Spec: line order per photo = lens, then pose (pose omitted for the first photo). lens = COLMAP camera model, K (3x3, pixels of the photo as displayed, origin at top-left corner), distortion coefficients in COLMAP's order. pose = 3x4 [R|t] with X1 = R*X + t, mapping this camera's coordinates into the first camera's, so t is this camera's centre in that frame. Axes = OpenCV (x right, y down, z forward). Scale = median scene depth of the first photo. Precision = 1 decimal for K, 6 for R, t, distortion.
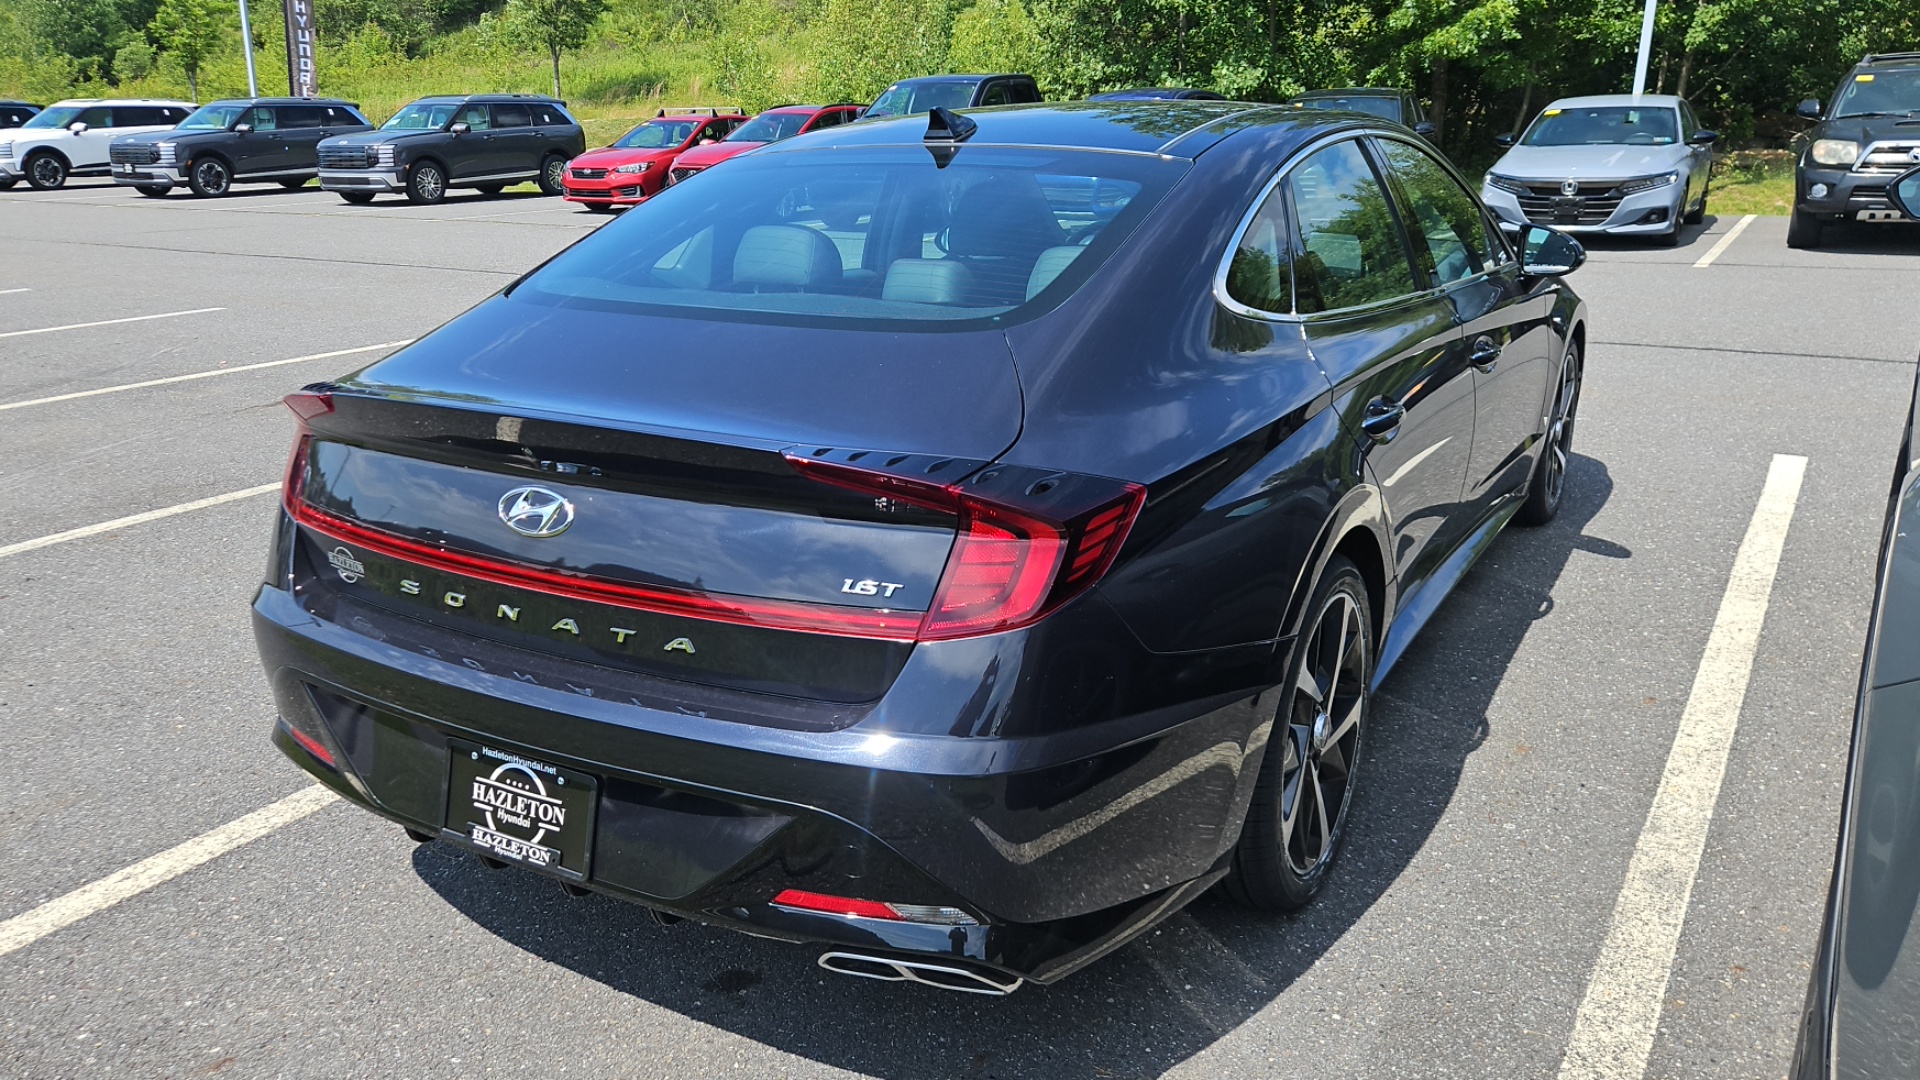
lens RADIAL K [[1403.0, 0, 947.9], [0, 1403.0, 537.0], [0, 0, 1]] dist [0.061609, -0.032261]
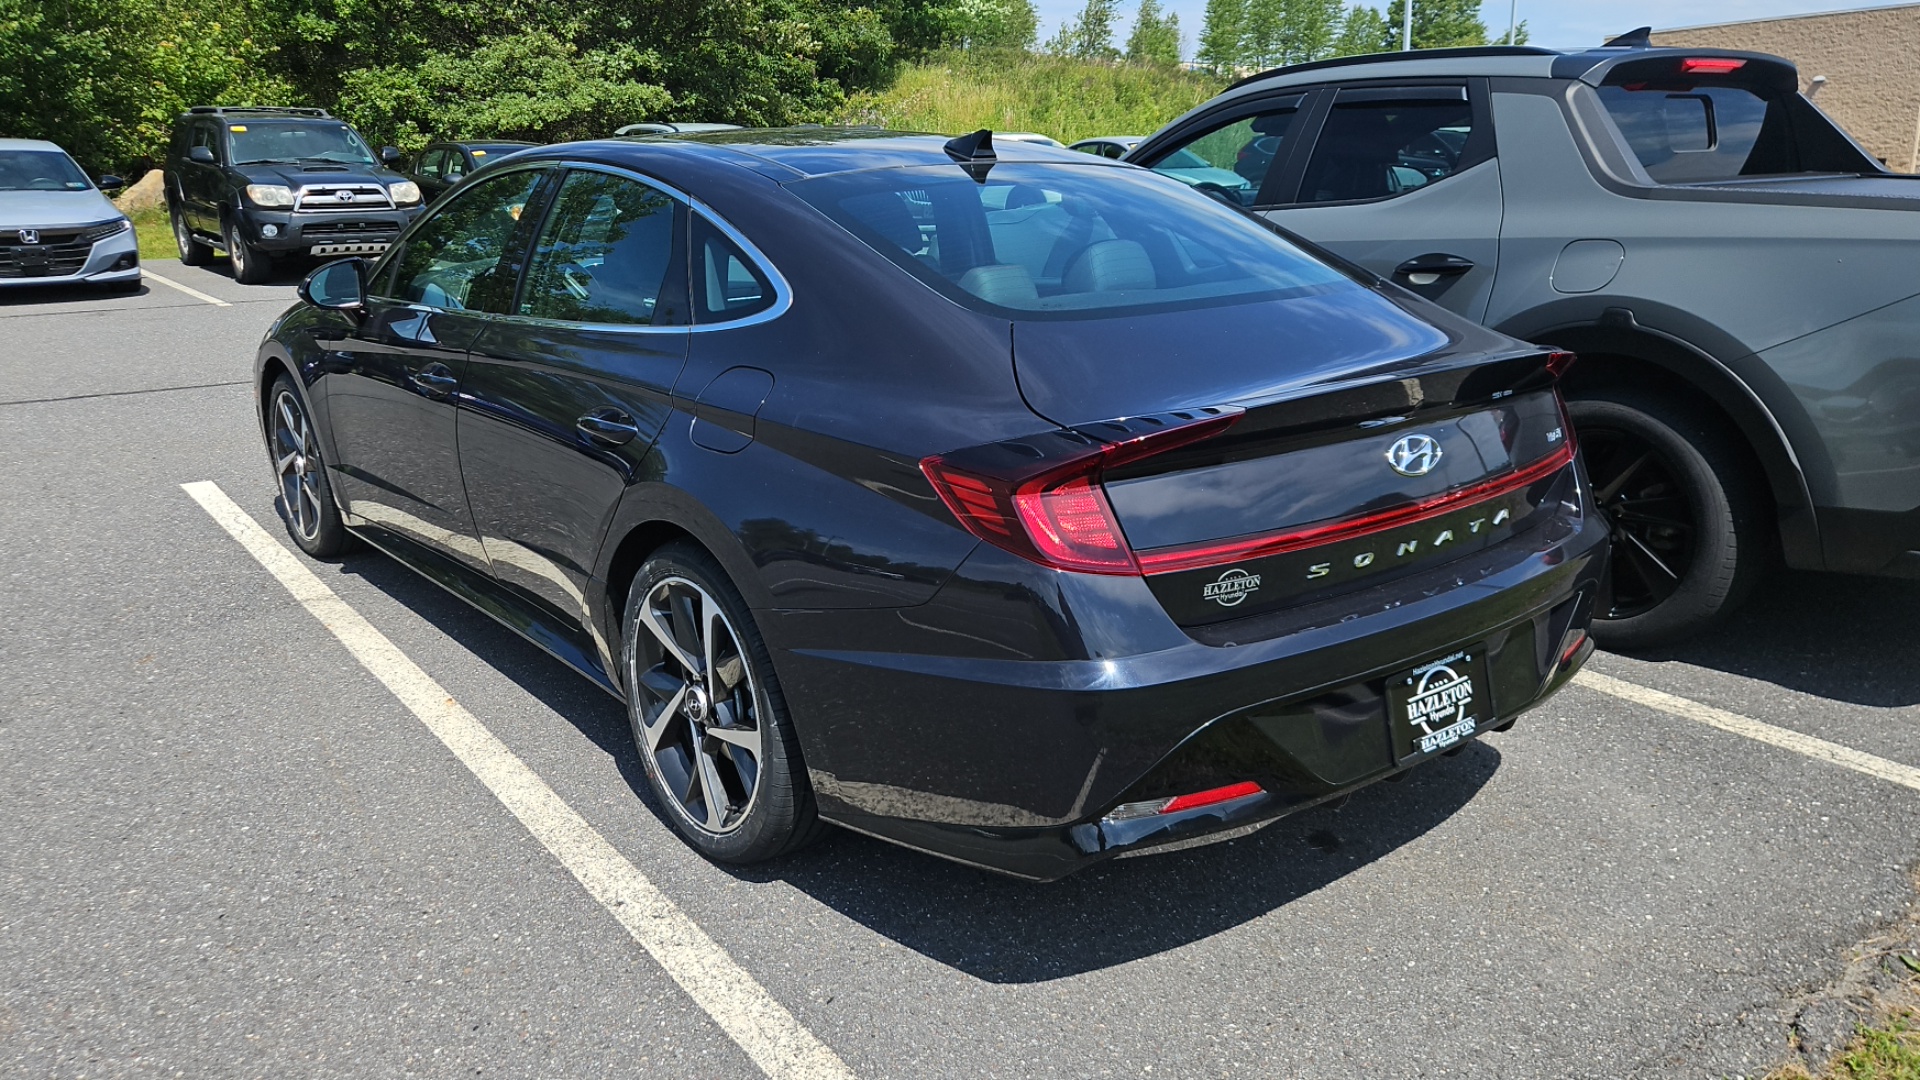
lens RADIAL K [[1403.0, 0, 957.4], [0, 1403.0, 540.9], [0, 0, 1]] dist [0.061609, -0.032261]
pose [[0.362629, -0.242772, 0.899757, -1.484358], [0.270708, 0.951283, 0.147572, -0.223517], [-0.891750, 0.190057, 0.410683, 0.844567]]
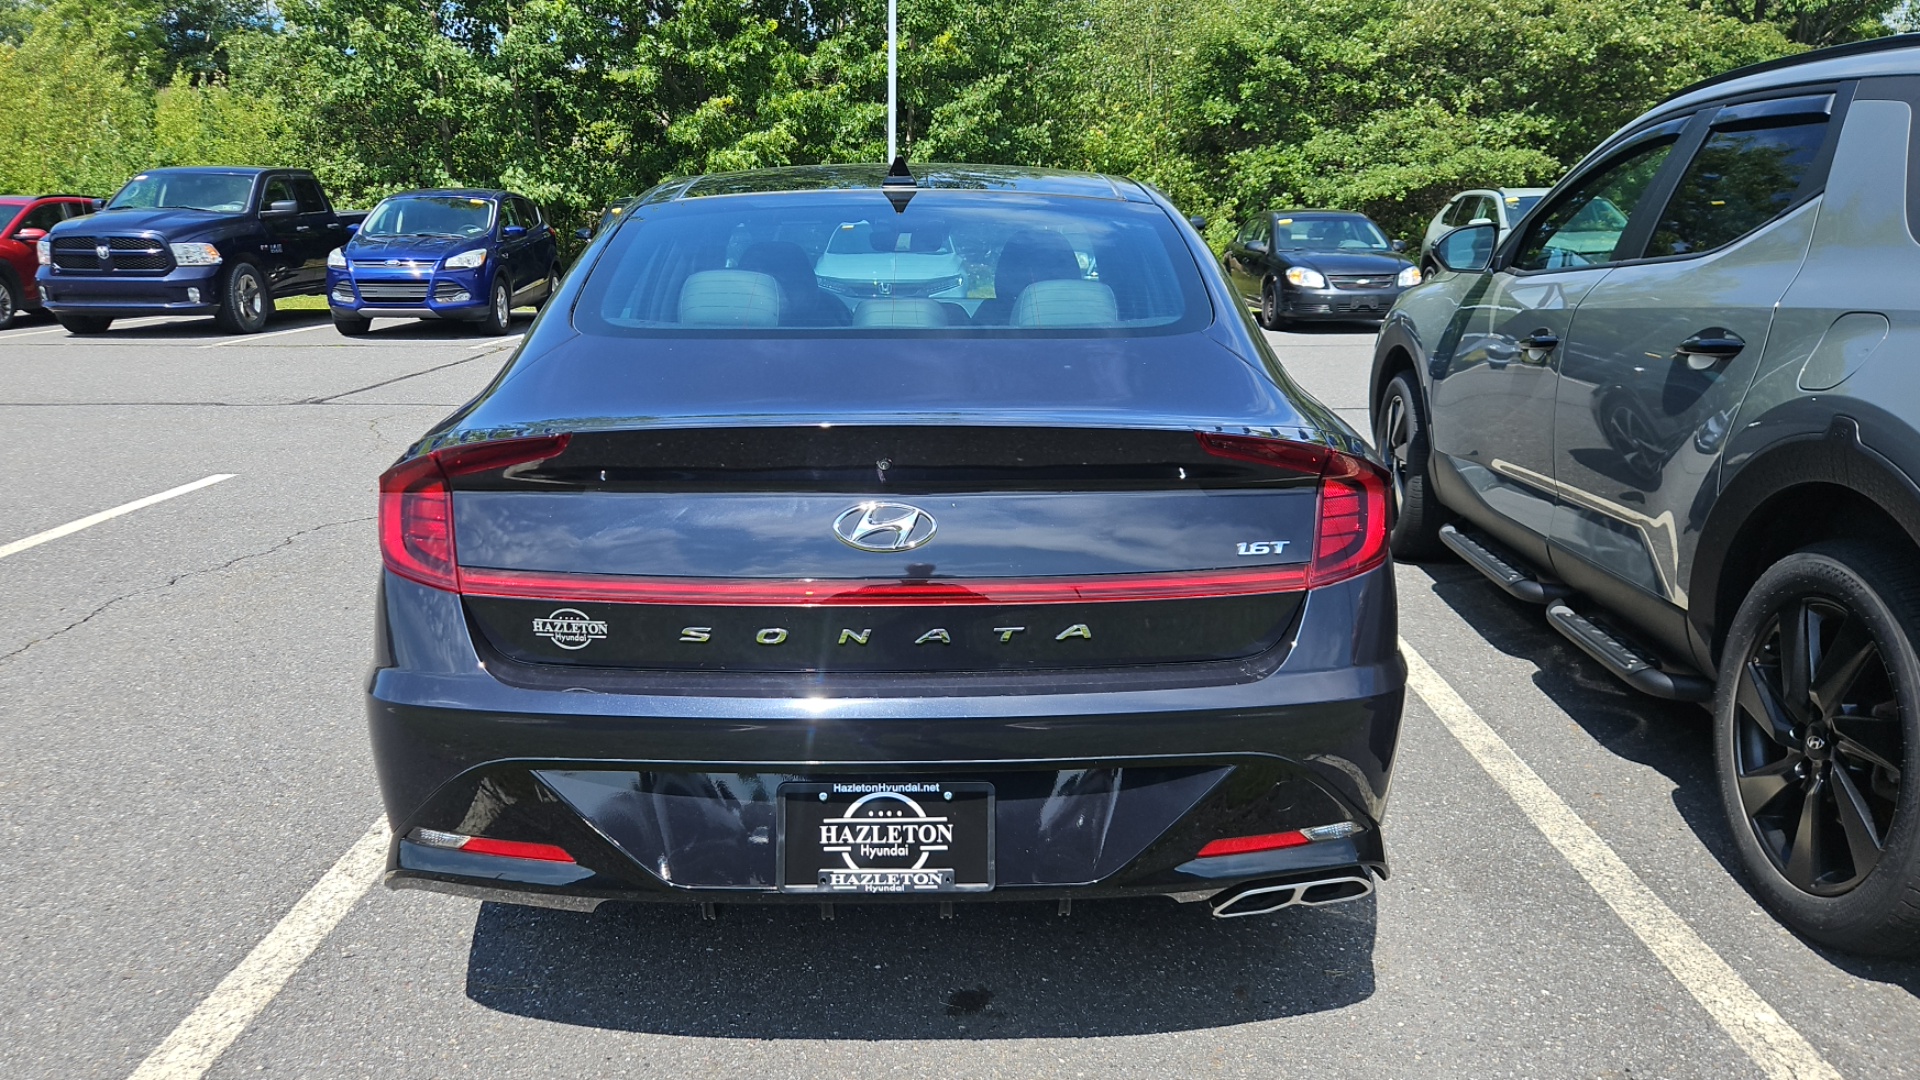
lens RADIAL K [[1403.0, 0, 949.1], [0, 1403.0, 535.4], [0, 0, 1]] dist [0.061609, -0.032261]
pose [[0.857716, -0.098819, 0.504537, -0.724967], [0.137350, 0.989729, -0.039646, 0.032046], [-0.495437, 0.103303, 0.862479, 0.136476]]
